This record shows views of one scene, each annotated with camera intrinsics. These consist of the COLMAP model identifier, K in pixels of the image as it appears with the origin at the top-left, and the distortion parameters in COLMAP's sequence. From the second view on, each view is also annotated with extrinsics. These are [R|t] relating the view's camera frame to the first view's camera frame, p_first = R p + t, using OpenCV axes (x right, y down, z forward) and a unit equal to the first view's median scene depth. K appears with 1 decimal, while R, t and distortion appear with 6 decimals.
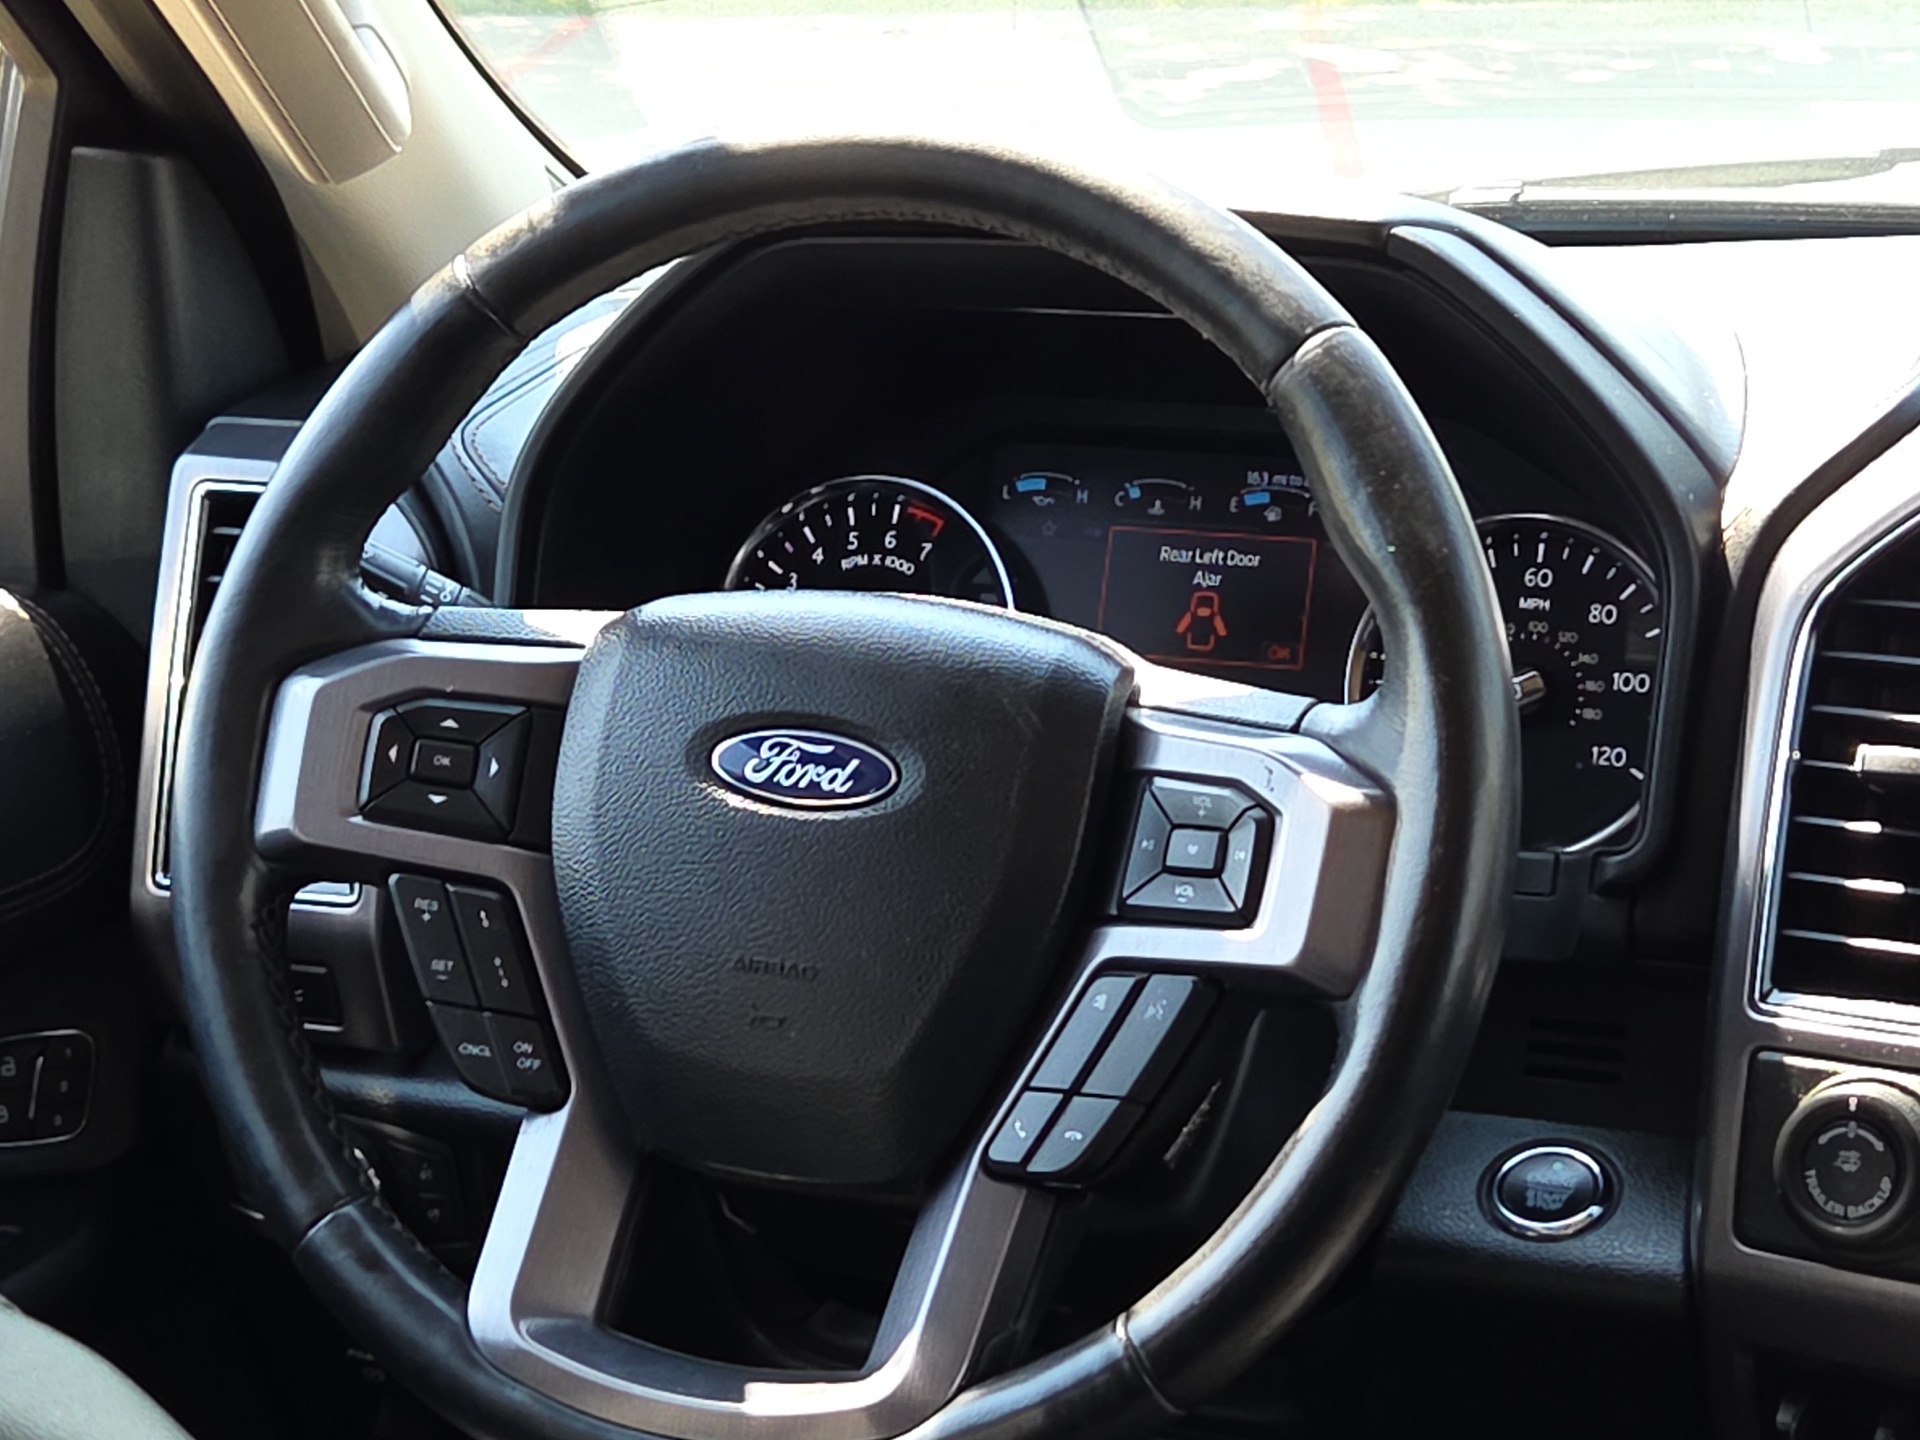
lens RADIAL K [[4222.4, 0, 960.0], [0, 4222.4, 720.0], [0, 0, 1]] dist [0.033984, 0.168823]
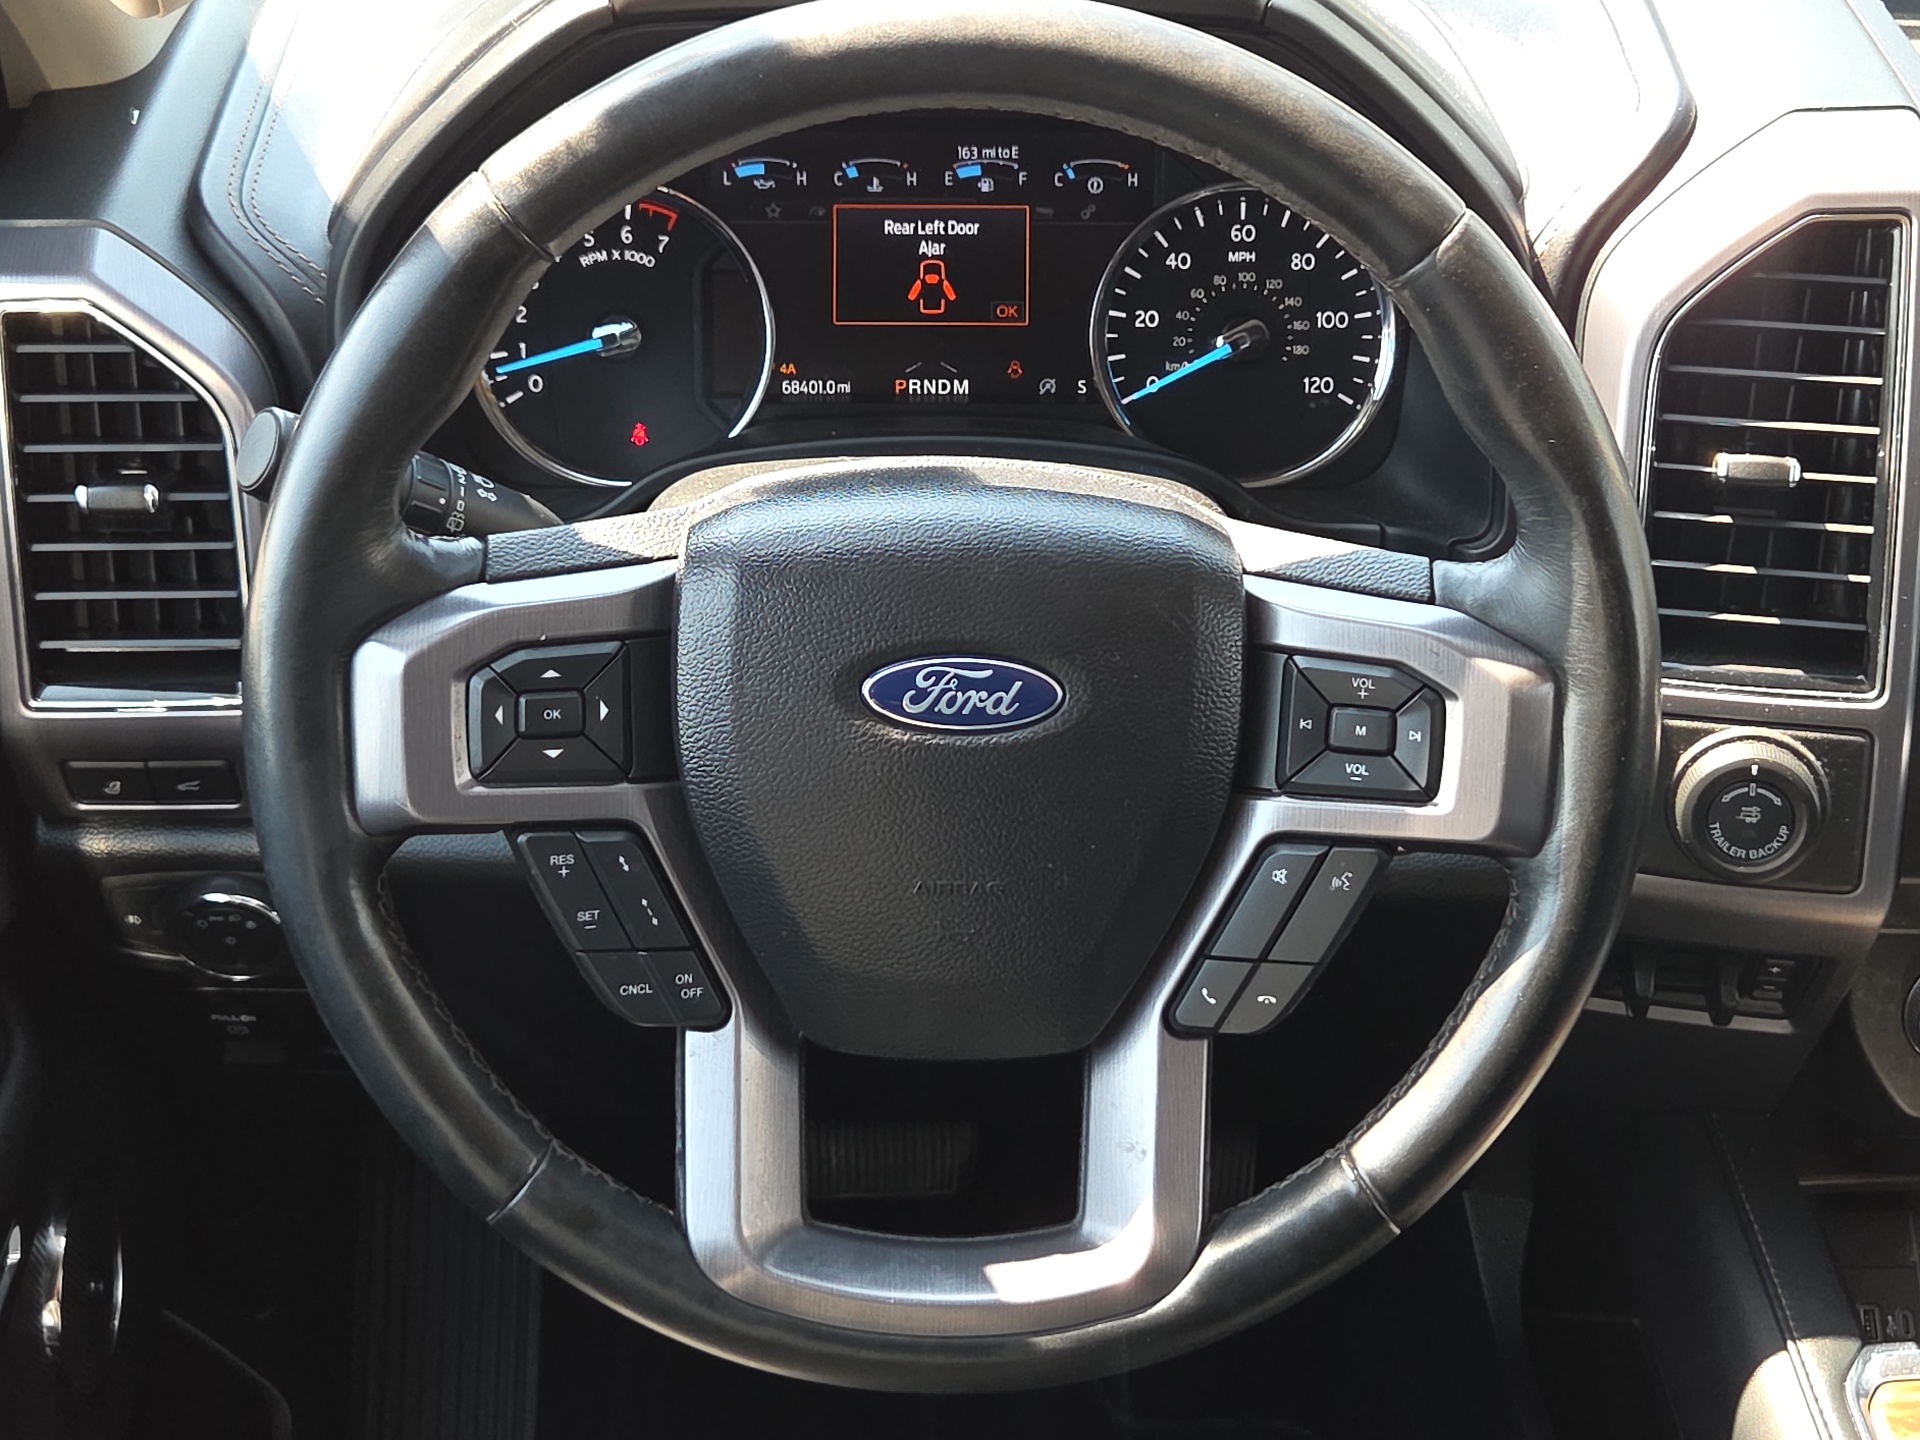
lens RADIAL K [[2732.5, 0, 956.3], [0, 2732.5, 646.4], [0, 0, 1]] dist [0.014853, 0.016069]
pose [[0.917997, -0.184112, 0.351260, -0.256369], [0.069522, 0.946701, 0.314521, -0.197636], [-0.390446, -0.264309, 0.881869, 0.413041]]
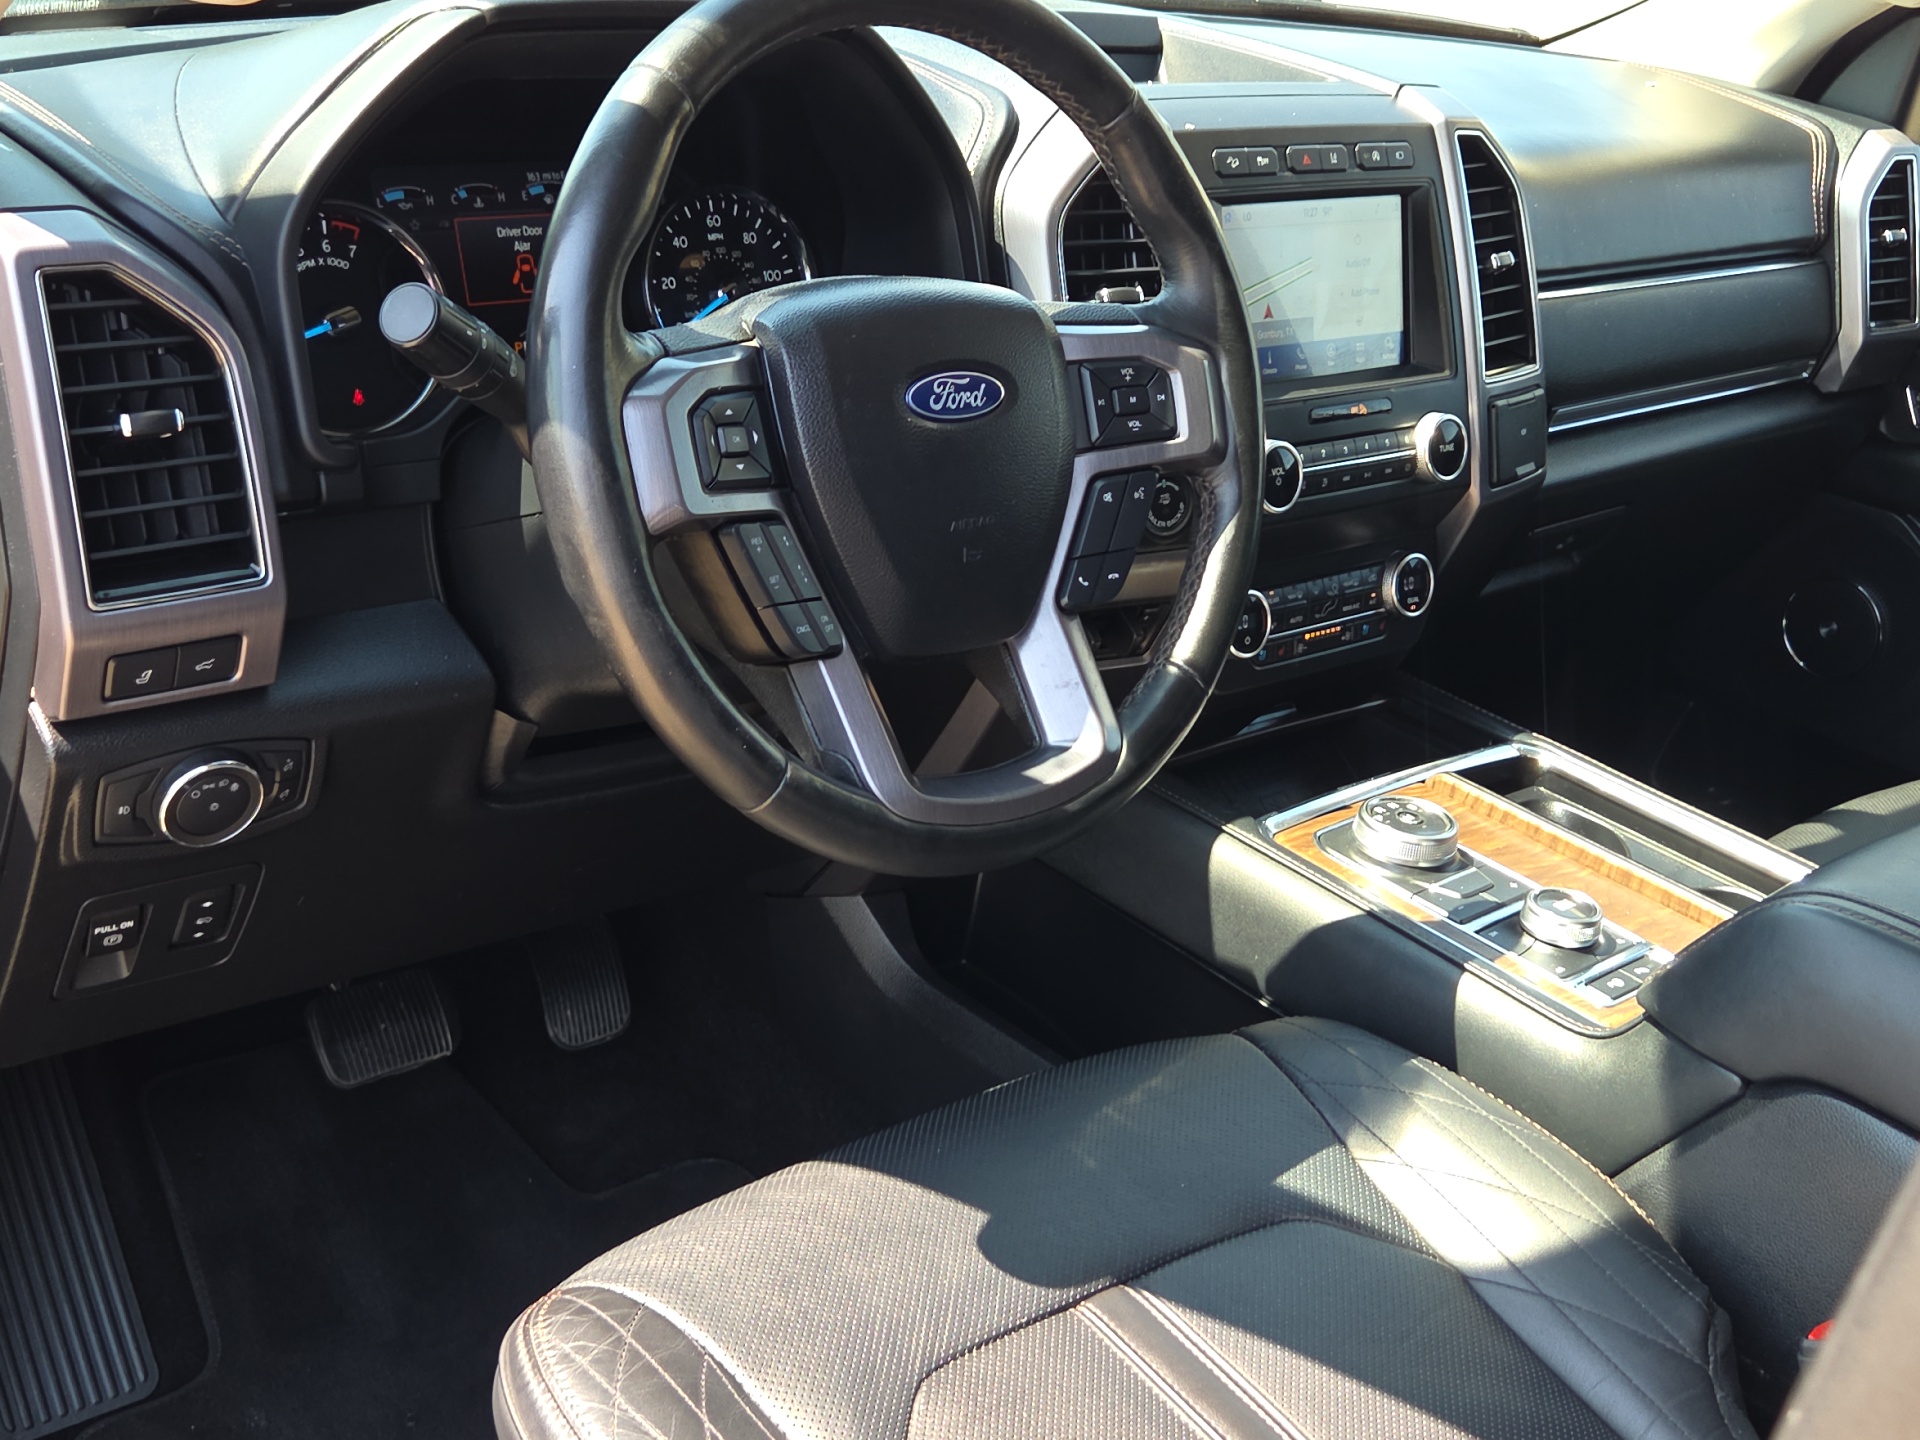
lens RADIAL K [[2211.2, 0, 858.8], [0, 2211.2, 656.7], [0, 0, 1]] dist [0.029122, -0.002835]
pose [[0.486030, -0.276682, 0.828989, -0.731401], [0.100870, 0.959983, 0.261263, -0.108978], [-0.868102, -0.043362, 0.494489, 0.601827]]
